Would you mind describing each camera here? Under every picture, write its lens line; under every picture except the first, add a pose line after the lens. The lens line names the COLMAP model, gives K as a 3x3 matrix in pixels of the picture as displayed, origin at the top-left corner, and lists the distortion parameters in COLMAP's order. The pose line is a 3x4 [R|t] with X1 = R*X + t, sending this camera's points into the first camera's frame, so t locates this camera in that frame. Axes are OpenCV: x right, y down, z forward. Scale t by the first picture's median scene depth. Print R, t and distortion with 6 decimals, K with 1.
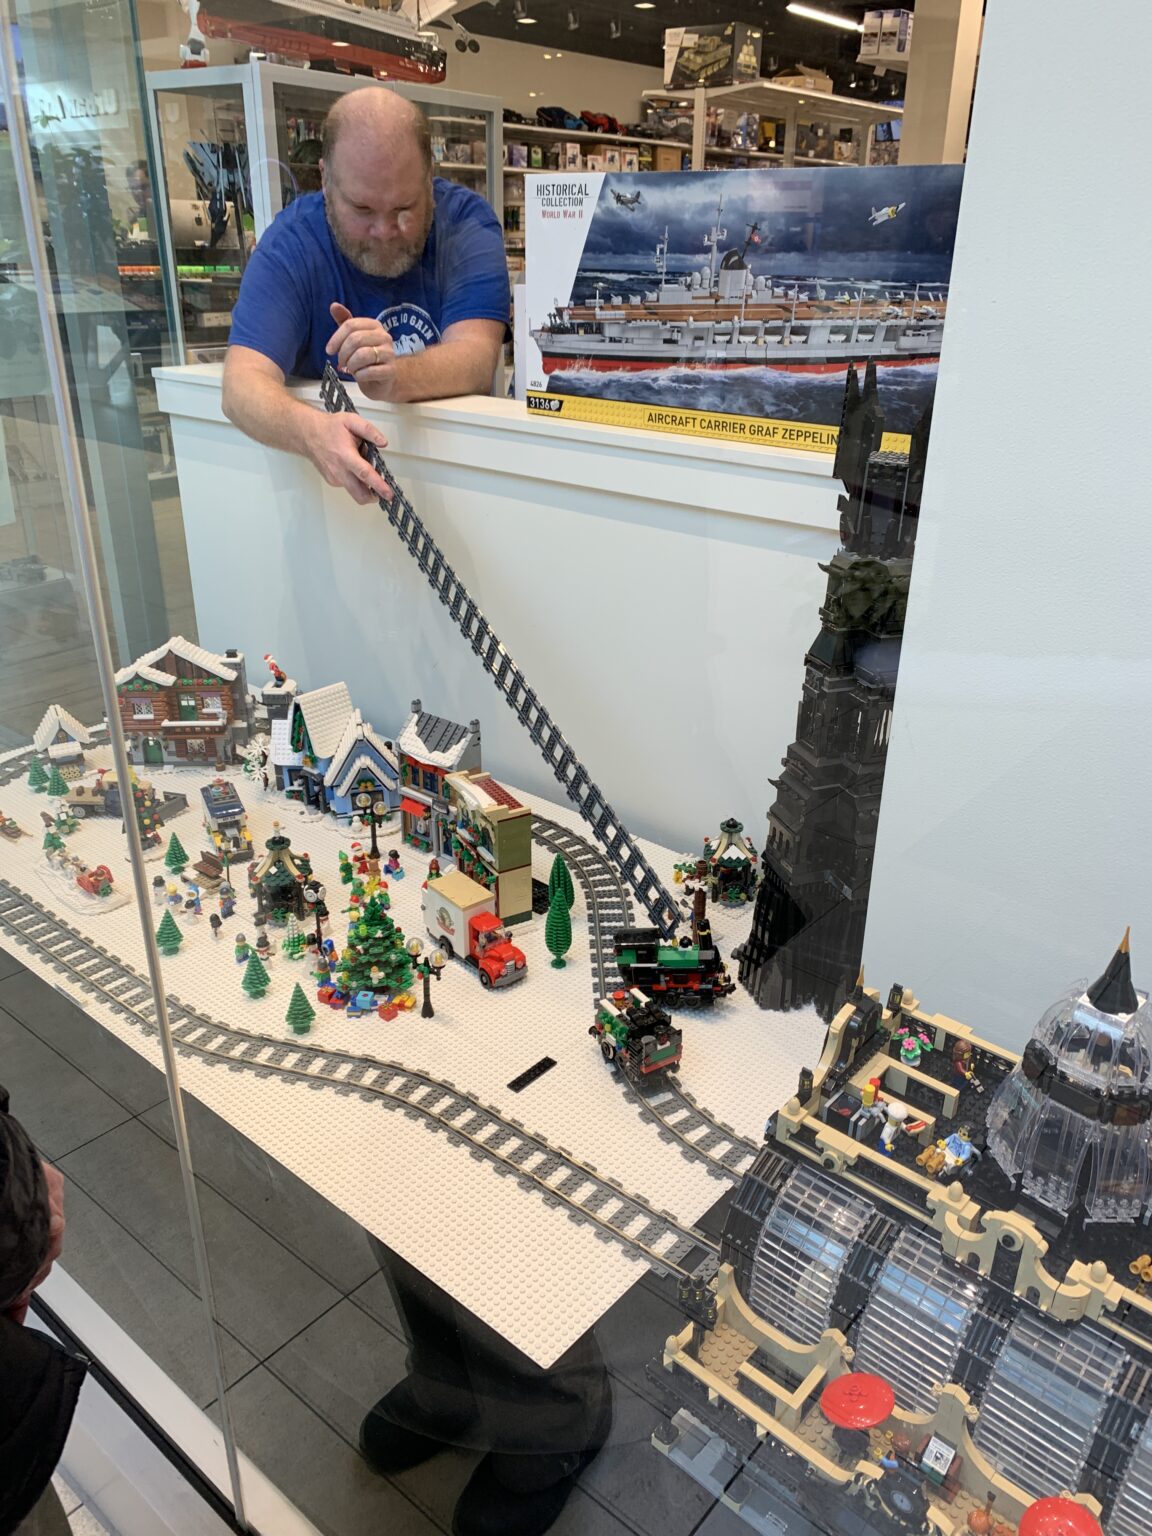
lens RADIAL K [[1173.3, 0, 576.0], [0, 1173.3, 768.0], [0, 0, 1]] dist [0.095536, -0.159020]
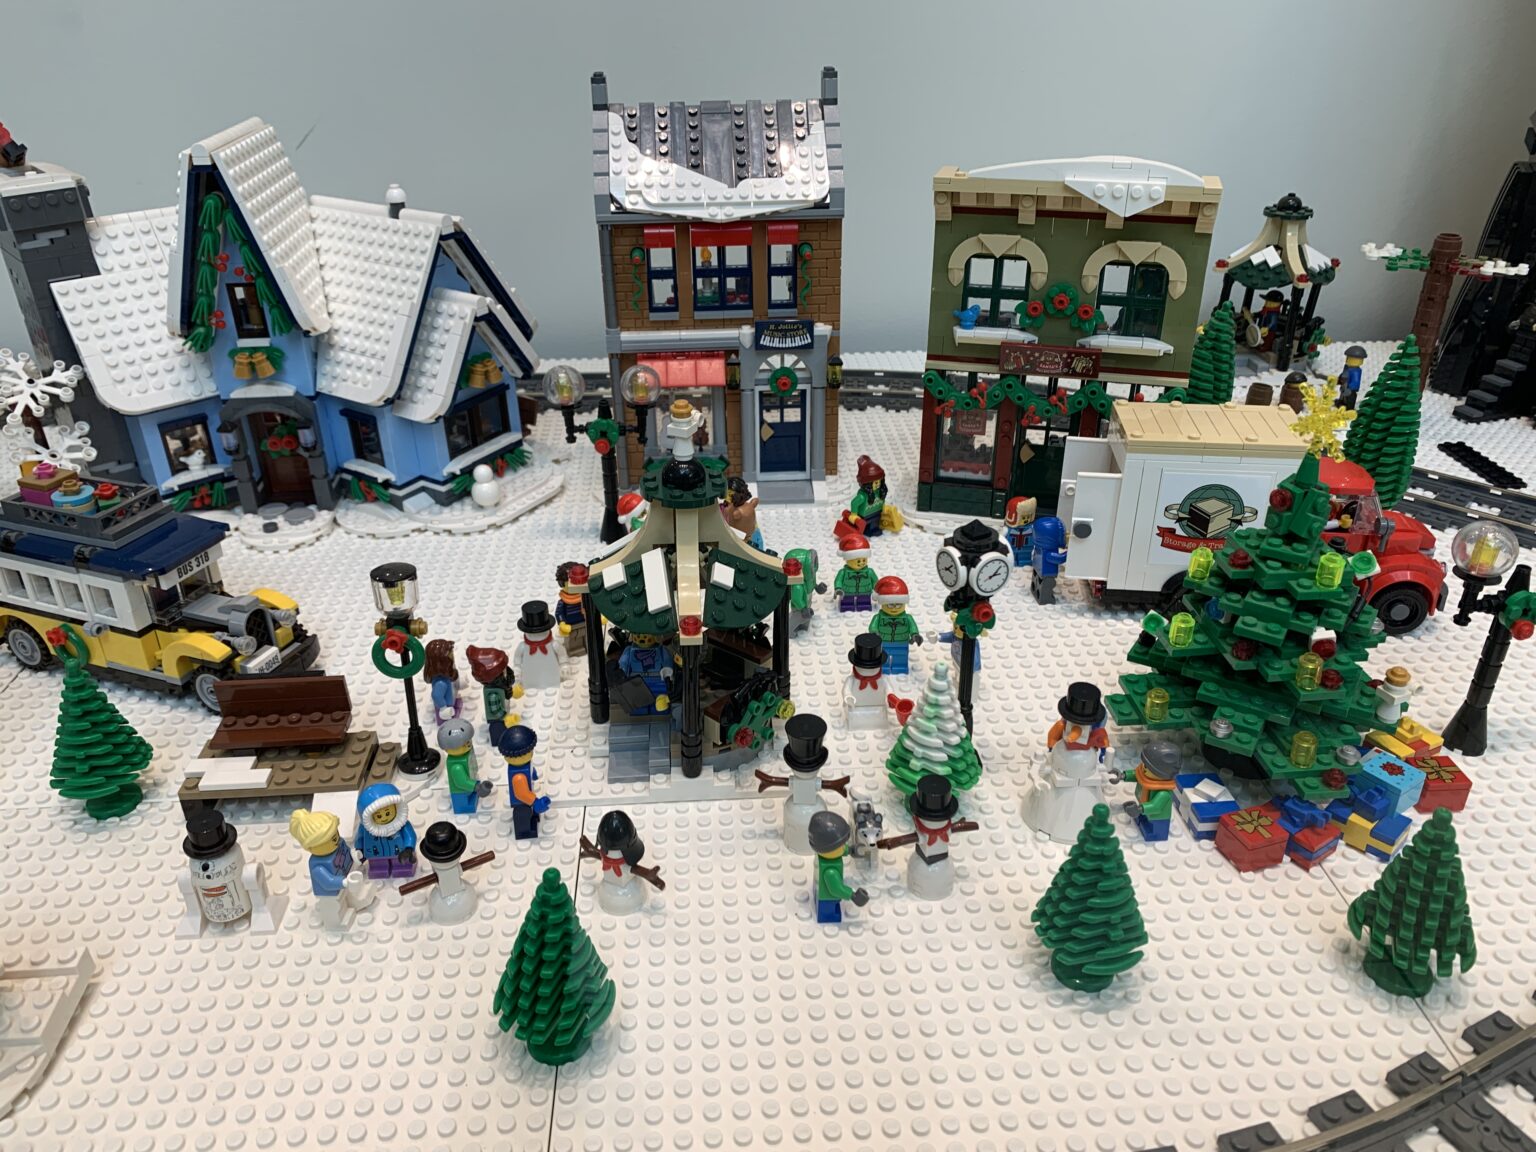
lens RADIAL K [[1199.1, 0, 768.0], [0, 1199.1, 576.0], [0, 0, 1]] dist [0.002349, 0.010047]
pose [[0.712691, -0.343415, 0.611668, -0.385961], [0.301082, 0.937321, 0.175441, 0.037638], [-0.633578, 0.059127, 0.771416, 0.720180]]
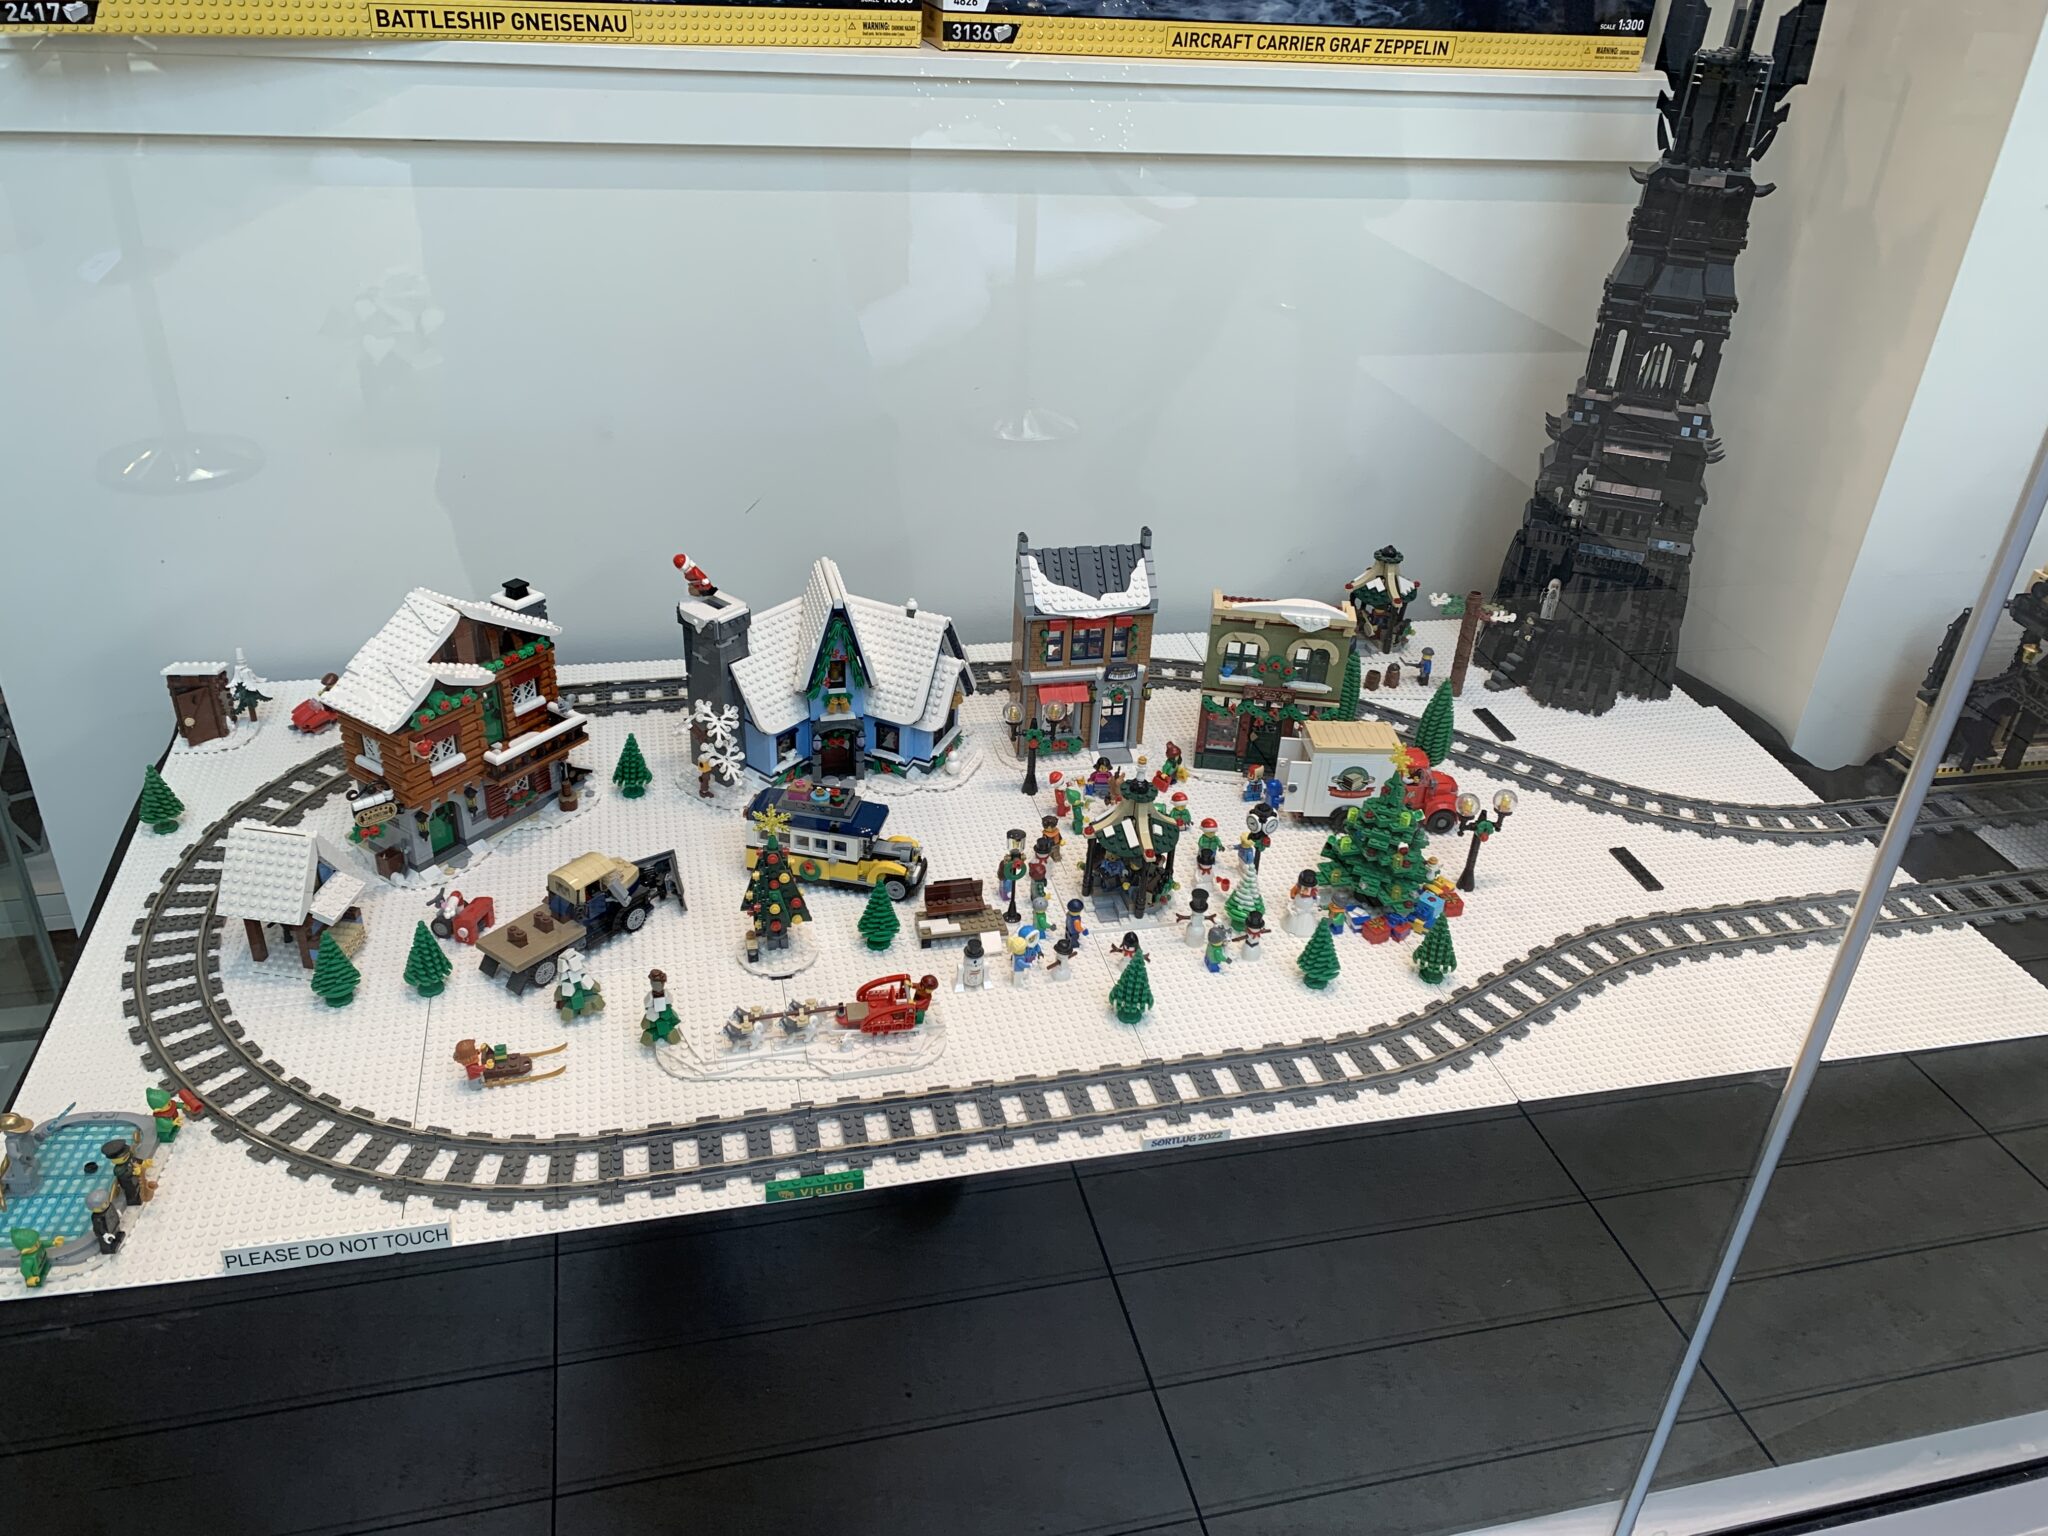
lens RADIAL K [[1564.3, 0, 1039.6], [0, 1564.3, 749.2], [0, 0, 1]] dist [0.095536, -0.159020]
pose [[0.579965, -0.390256, 0.715081, -0.808552], [0.286627, 0.919414, 0.269301, -0.182630], [-0.762552, 0.048776, 0.645086, 0.466809]]
